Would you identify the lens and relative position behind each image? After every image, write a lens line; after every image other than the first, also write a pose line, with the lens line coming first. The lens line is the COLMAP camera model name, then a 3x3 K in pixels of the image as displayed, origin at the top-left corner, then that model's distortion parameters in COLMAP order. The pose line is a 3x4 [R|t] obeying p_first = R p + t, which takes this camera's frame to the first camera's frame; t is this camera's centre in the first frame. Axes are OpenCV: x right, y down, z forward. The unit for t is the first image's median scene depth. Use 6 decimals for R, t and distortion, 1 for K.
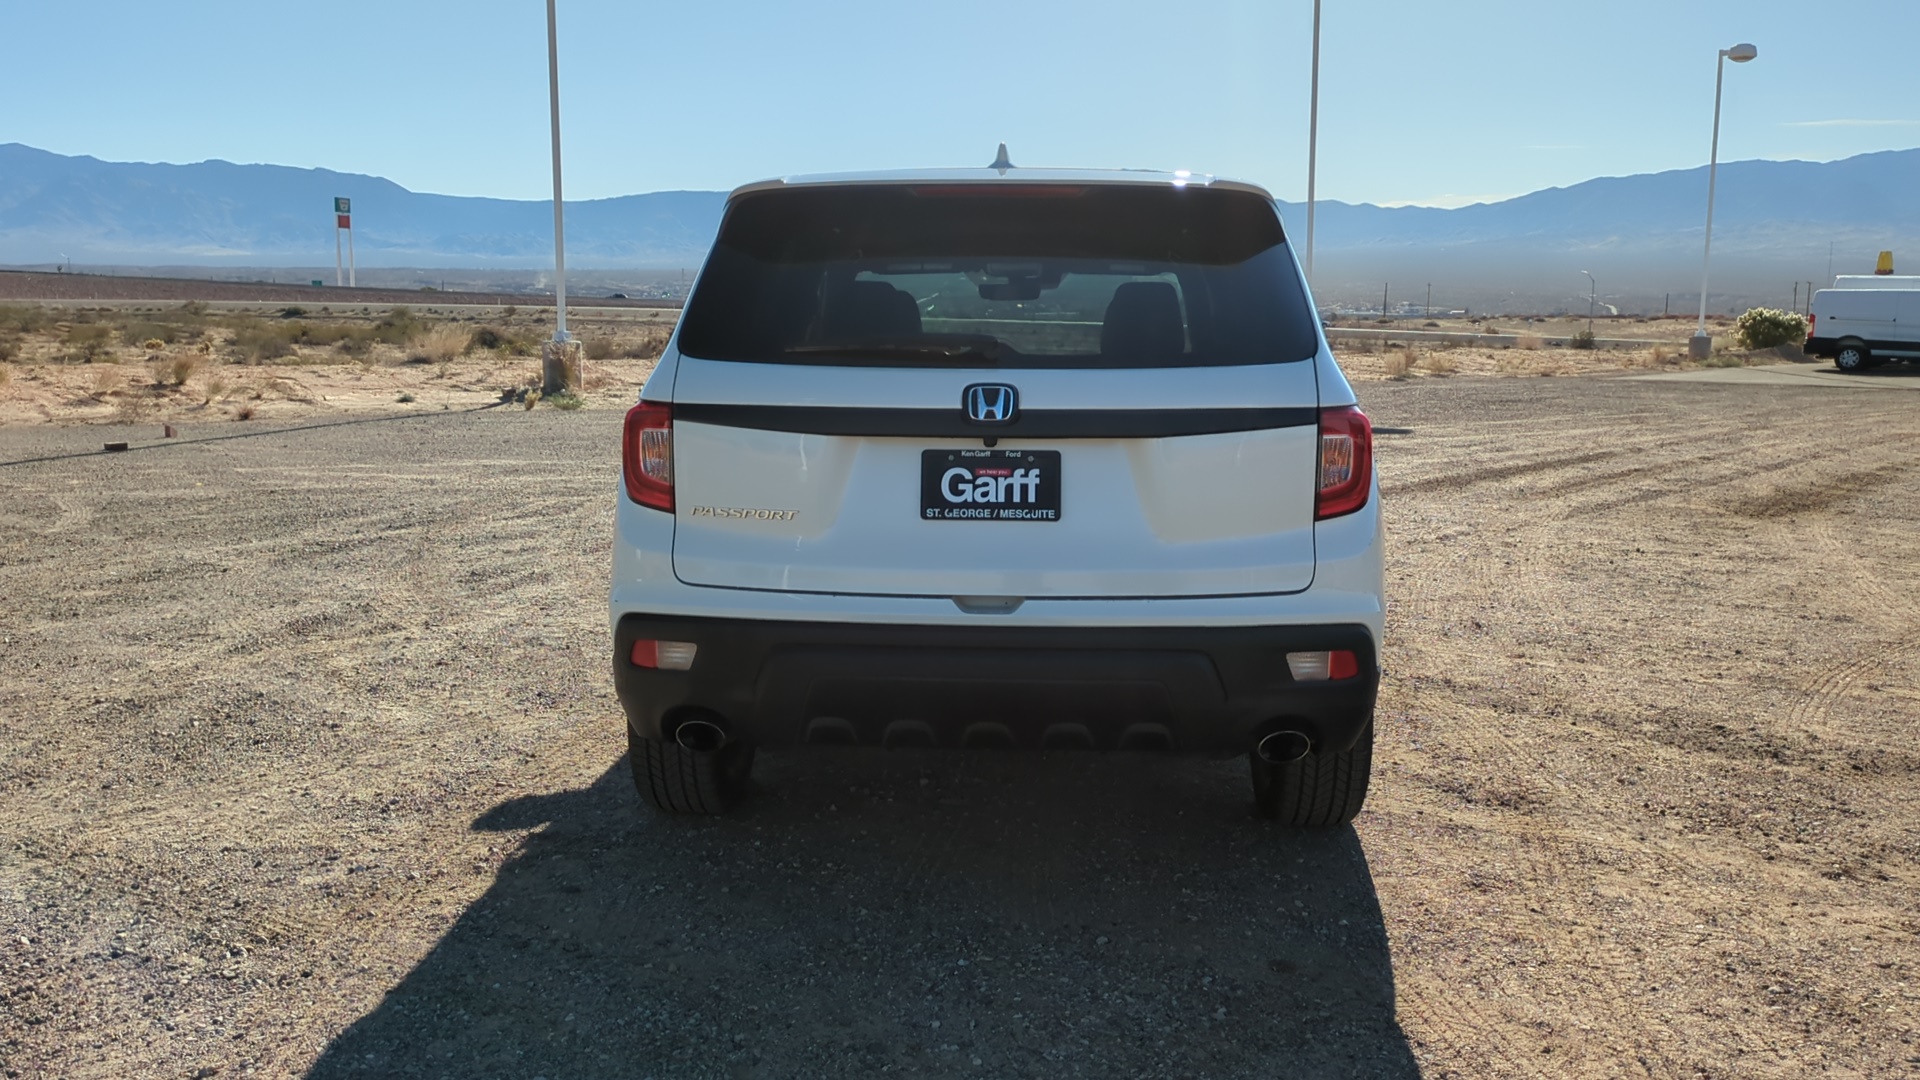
lens RADIAL K [[1640.4, 0, 973.8], [0, 1640.4, 552.3], [0, 0, 1]] dist [0.077459, -0.111870]
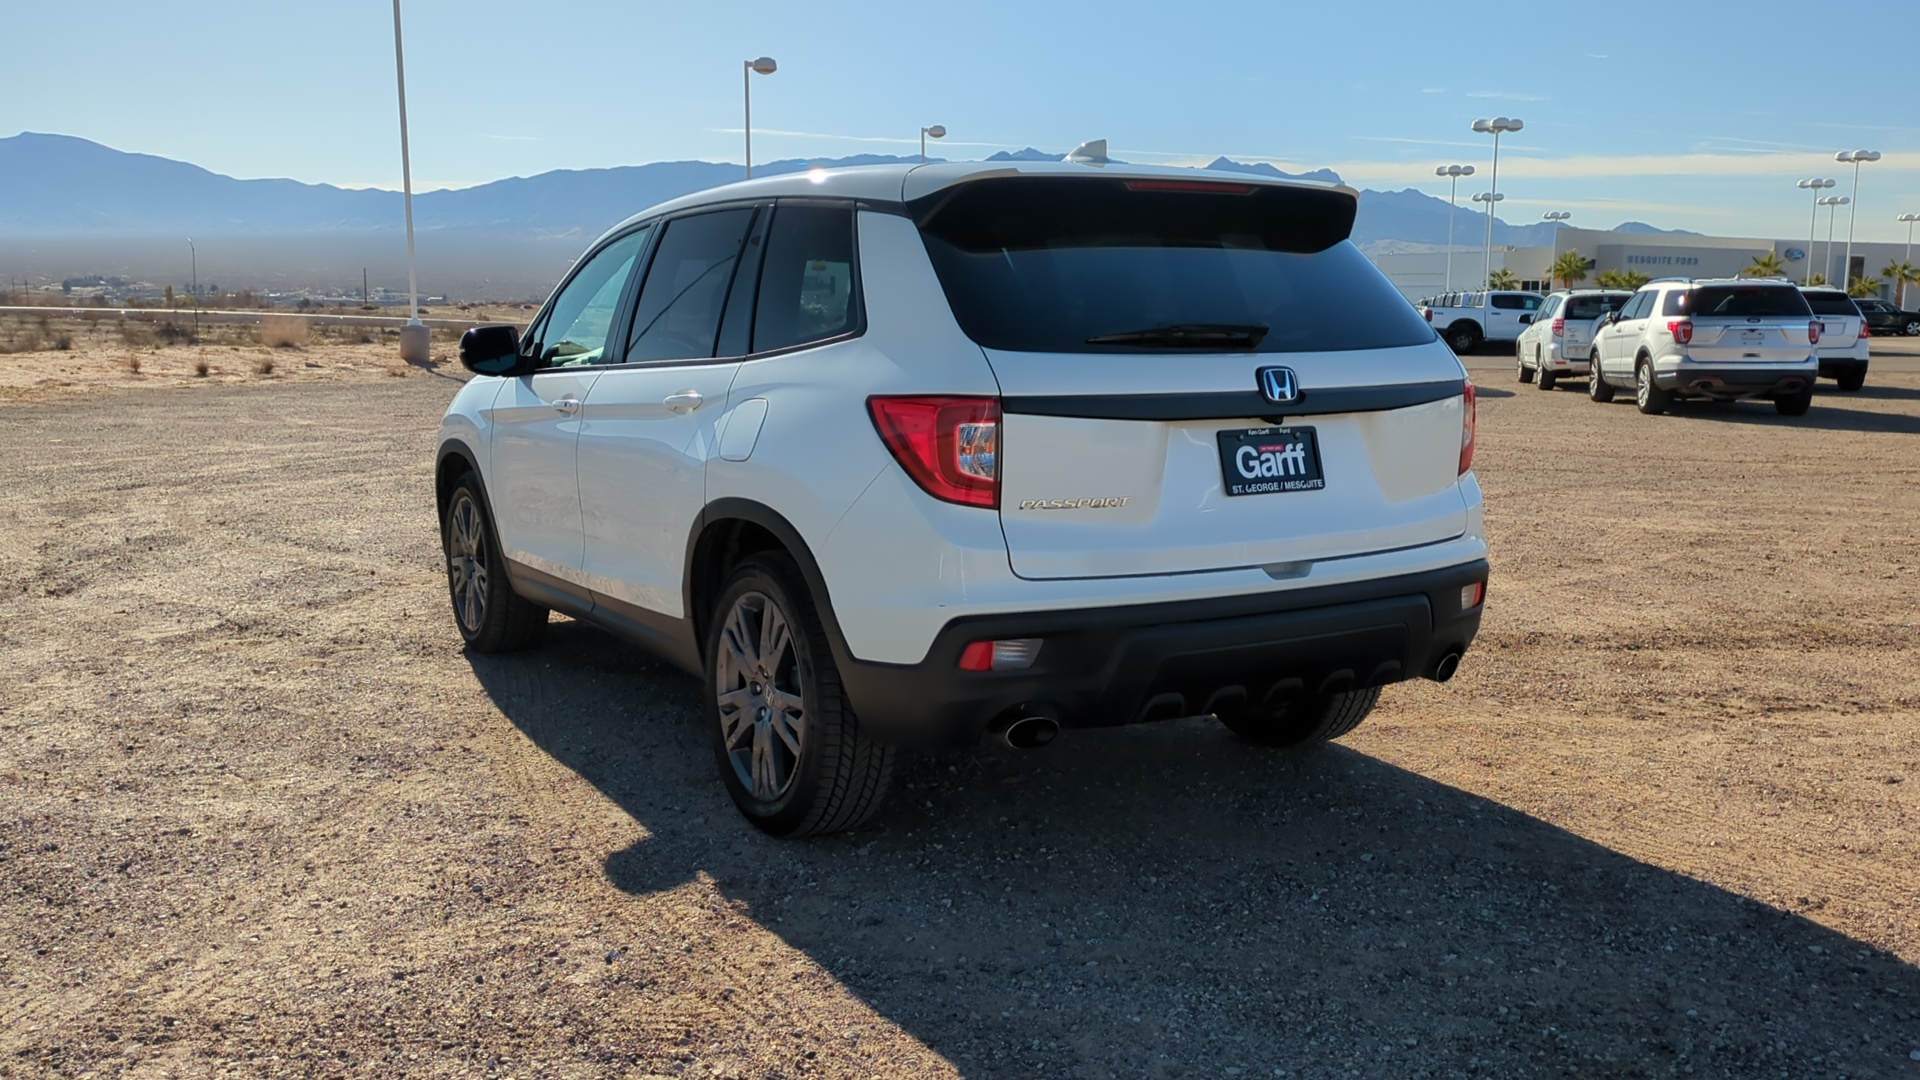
lens RADIAL K [[1640.4, 0, 973.8], [0, 1640.4, 552.3], [0, 0, 1]] dist [0.077459, -0.111870]
pose [[0.828534, -0.089557, 0.552730, -0.758745], [0.081814, 0.995895, 0.038724, -0.038610], [-0.553929, 0.013137, 0.832460, 0.205213]]
